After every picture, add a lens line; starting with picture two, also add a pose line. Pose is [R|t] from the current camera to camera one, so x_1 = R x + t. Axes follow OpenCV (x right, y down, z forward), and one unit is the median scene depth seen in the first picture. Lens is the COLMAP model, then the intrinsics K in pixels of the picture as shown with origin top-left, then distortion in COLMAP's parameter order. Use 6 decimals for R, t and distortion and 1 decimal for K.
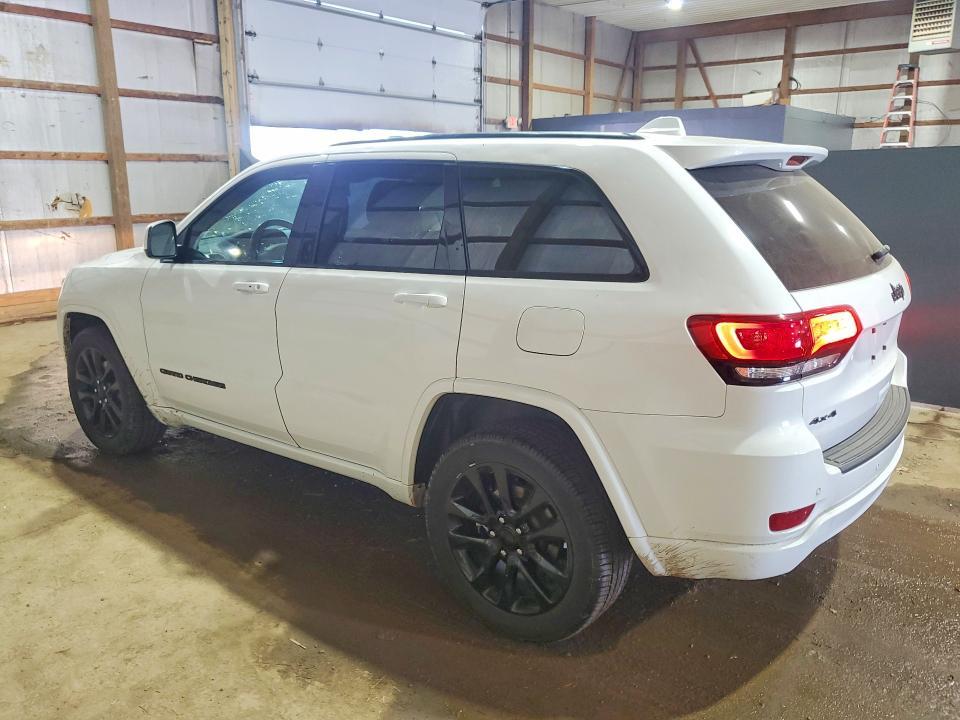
lens RADIAL K [[755.7, 0, 470.6], [0, 755.7, 360.3], [0, 0, 1]] dist [0.026761, -0.010065]
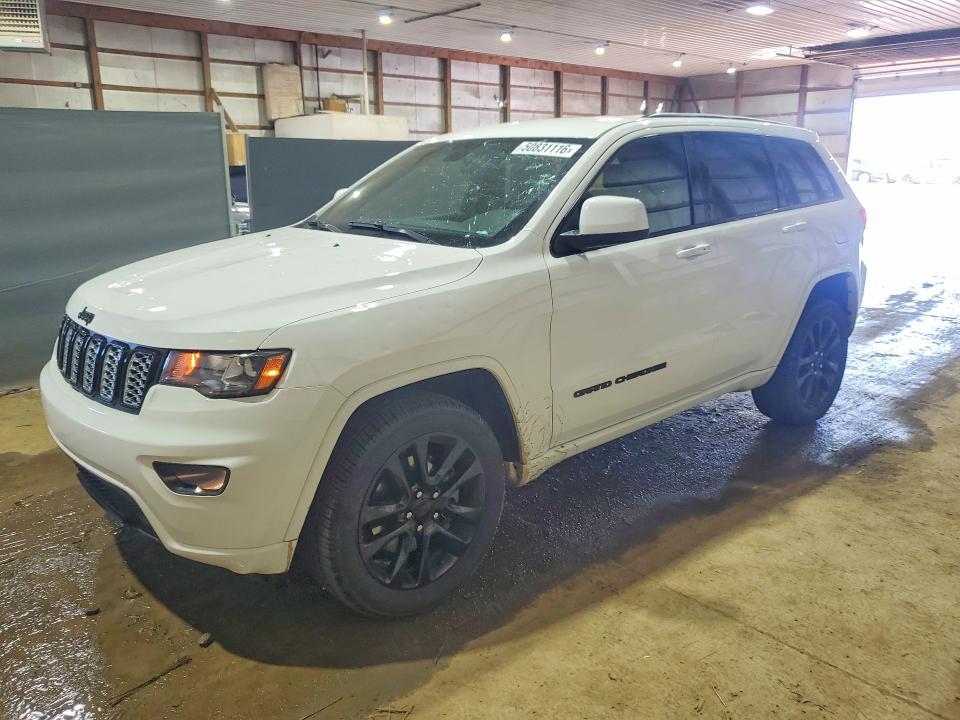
lens RADIAL K [[755.7, 0, 471.4], [0, 755.7, 358.1], [0, 0, 1]] dist [0.026761, -0.010065]
pose [[0.177396, -0.244117, 0.953382, -1.239690], [0.254470, 0.947180, 0.195179, -0.214056], [-0.950671, 0.207983, 0.230147, 0.991132]]
